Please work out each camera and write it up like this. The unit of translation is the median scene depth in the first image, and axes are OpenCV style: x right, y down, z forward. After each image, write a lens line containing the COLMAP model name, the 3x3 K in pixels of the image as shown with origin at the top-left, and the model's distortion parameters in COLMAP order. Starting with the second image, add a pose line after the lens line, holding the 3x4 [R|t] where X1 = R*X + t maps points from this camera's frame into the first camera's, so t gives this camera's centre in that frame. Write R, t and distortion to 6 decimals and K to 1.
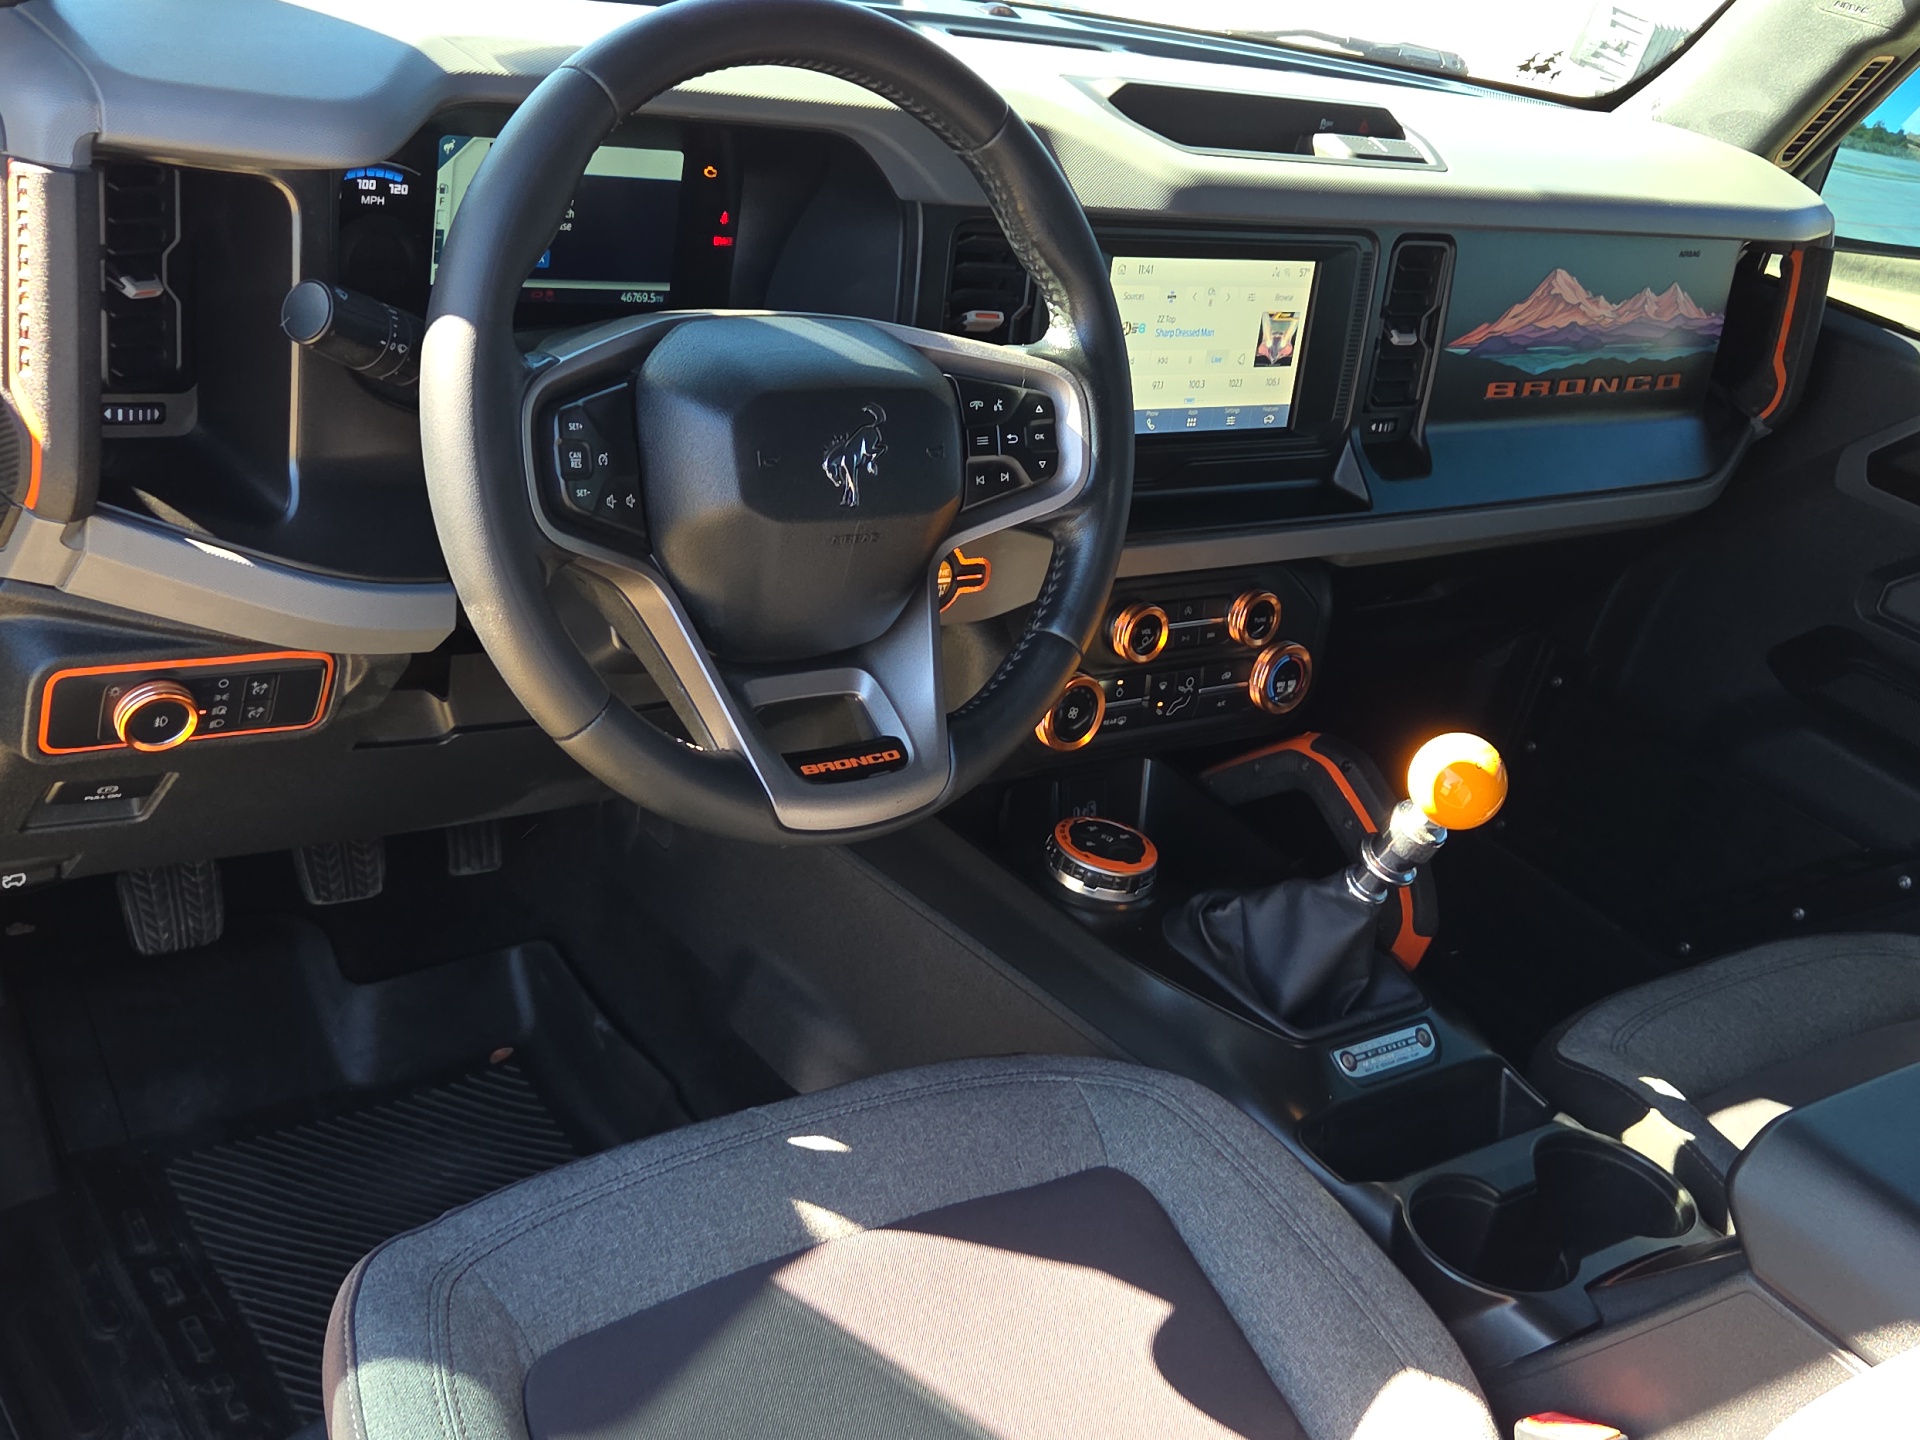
lens RADIAL K [[1670.1, 0, 959.1], [0, 1670.1, 721.8], [0, 0, 1]] dist [0.011655, 0.004656]
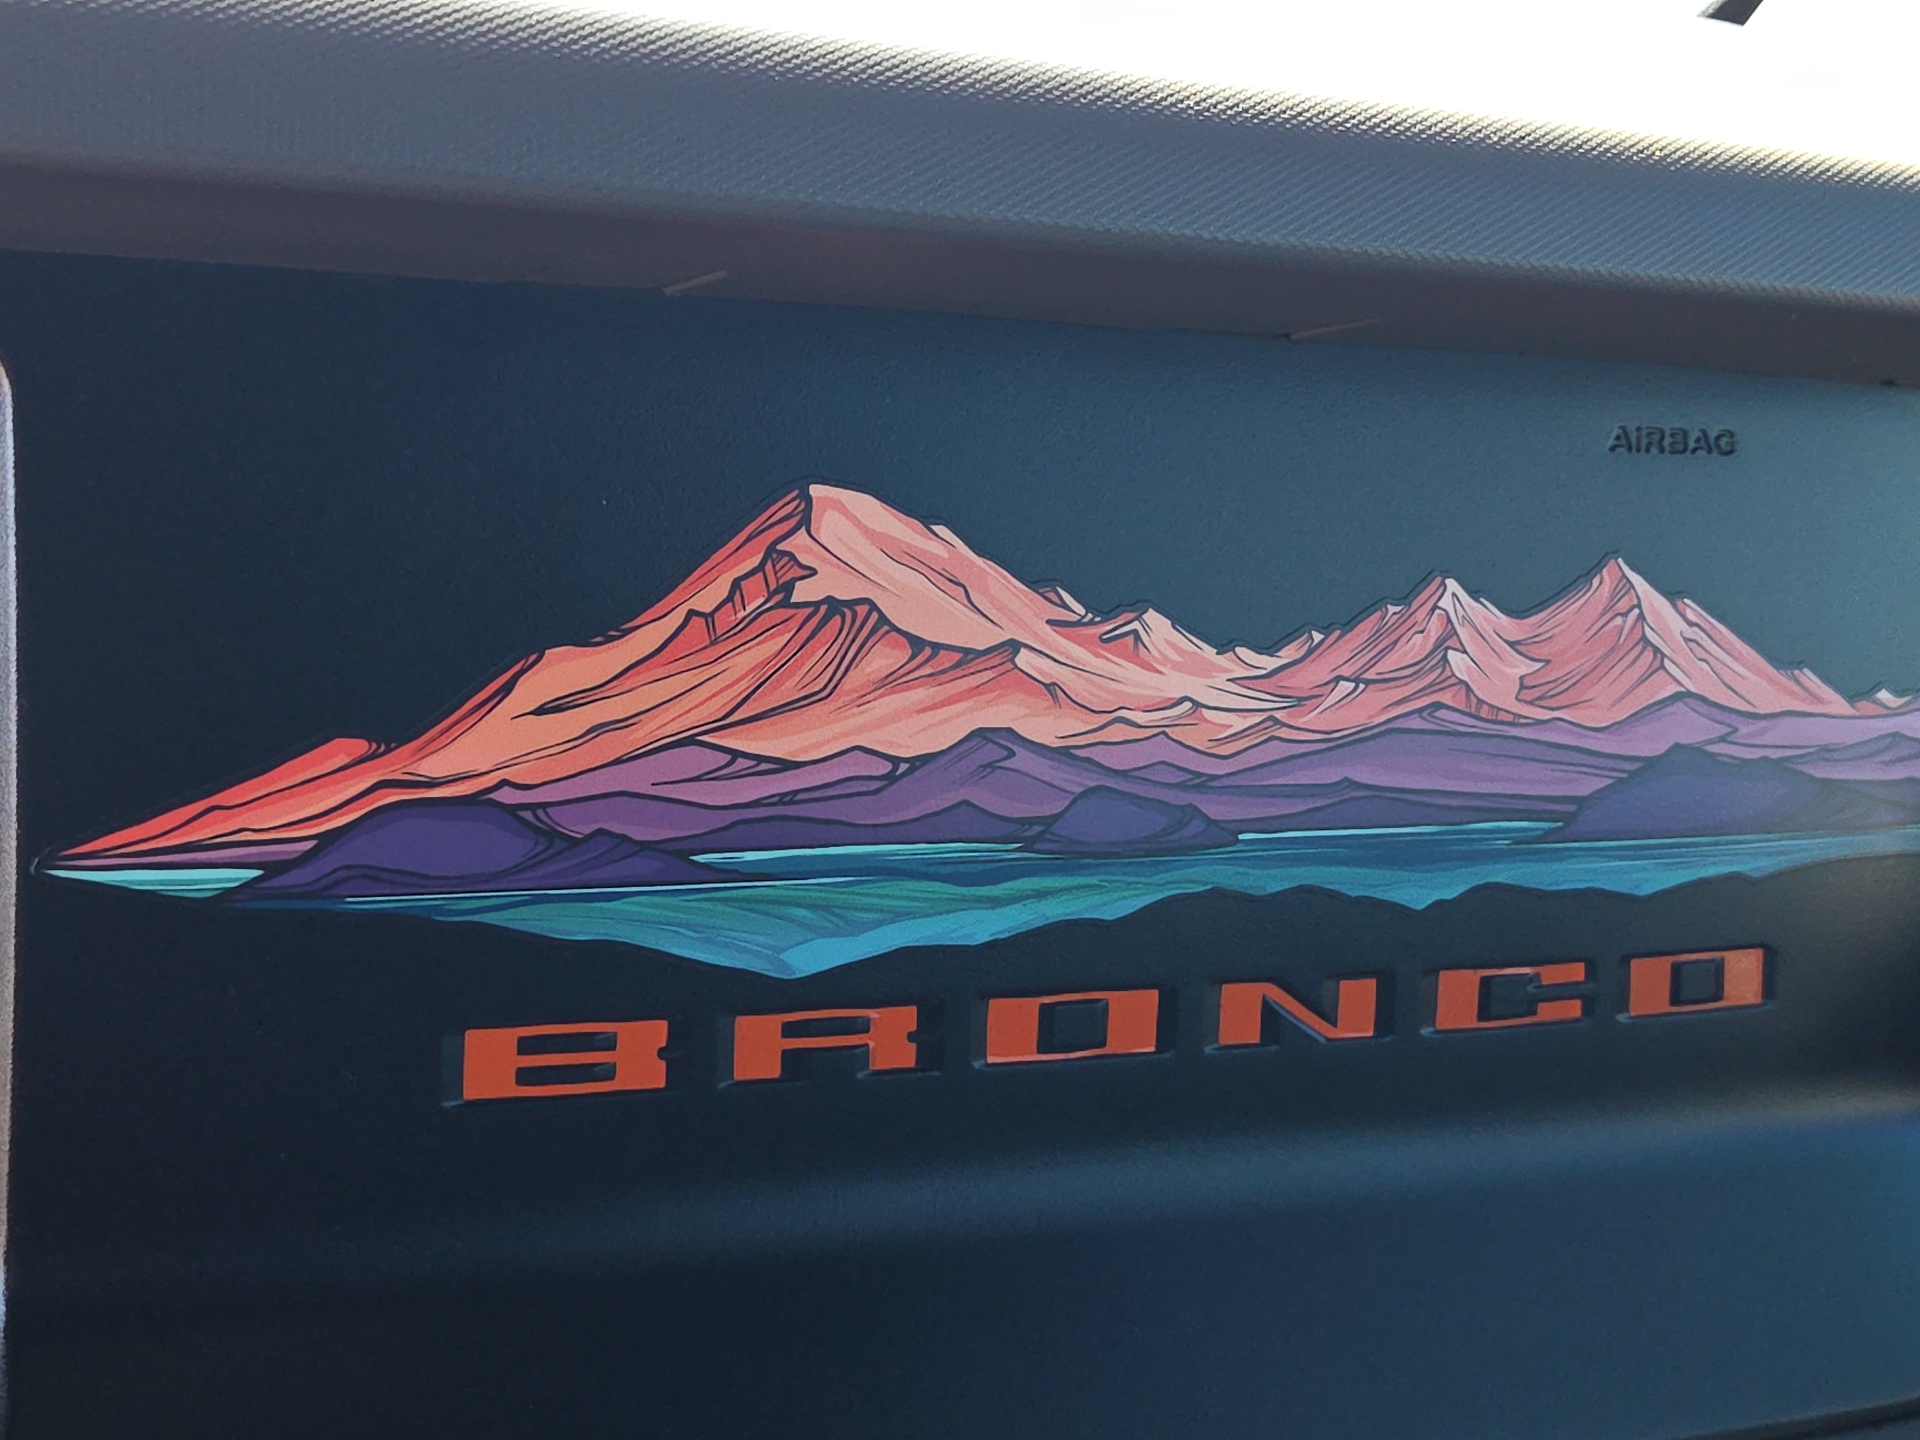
lens RADIAL K [[2401.6, 0, 959.9], [0, 2401.6, 718.2], [0, 0, 1]] dist [0.010032, 0.000000]
pose [[0.977735, -0.044098, -0.205156, 0.423108], [-0.017762, 0.956768, -0.290308, -0.150205], [0.209089, 0.287489, 0.934683, 0.707760]]
